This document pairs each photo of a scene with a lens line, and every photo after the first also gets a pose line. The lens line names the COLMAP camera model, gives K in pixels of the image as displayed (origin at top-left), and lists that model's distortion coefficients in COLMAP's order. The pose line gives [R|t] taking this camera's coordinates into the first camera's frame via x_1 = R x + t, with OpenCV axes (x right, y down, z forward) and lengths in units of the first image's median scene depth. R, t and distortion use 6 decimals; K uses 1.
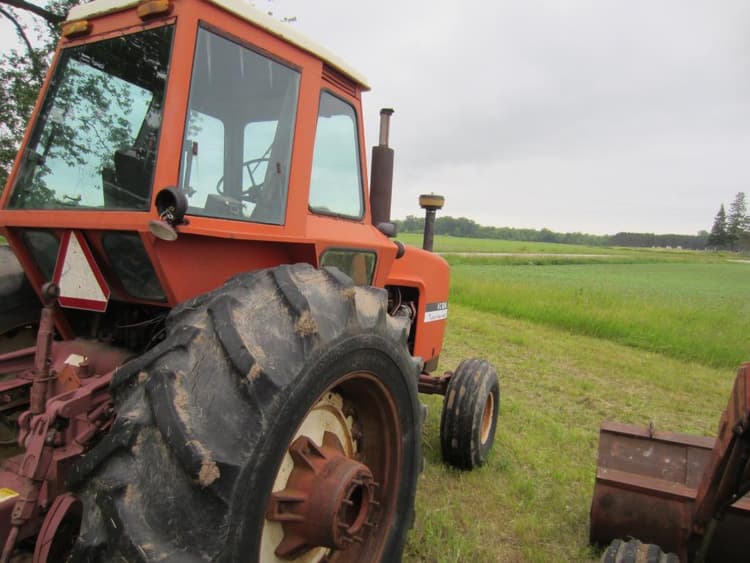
lens RADIAL K [[524.8, 0, 371.5], [0, 524.8, 285.4], [0, 0, 1]] dist [-0.029621, 0.014172]
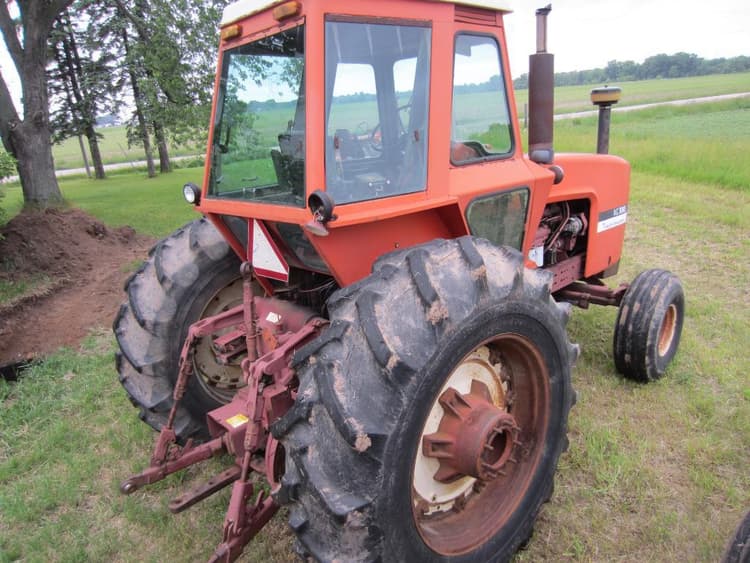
lens RADIAL K [[524.8, 0, 377.8], [0, 524.8, 285.1], [0, 0, 1]] dist [-0.029621, 0.014172]
pose [[0.937244, -0.027534, -0.347586, 0.112938], [0.107946, 0.970814, 0.214167, -0.177479], [0.331544, -0.238247, 0.912862, -0.057148]]
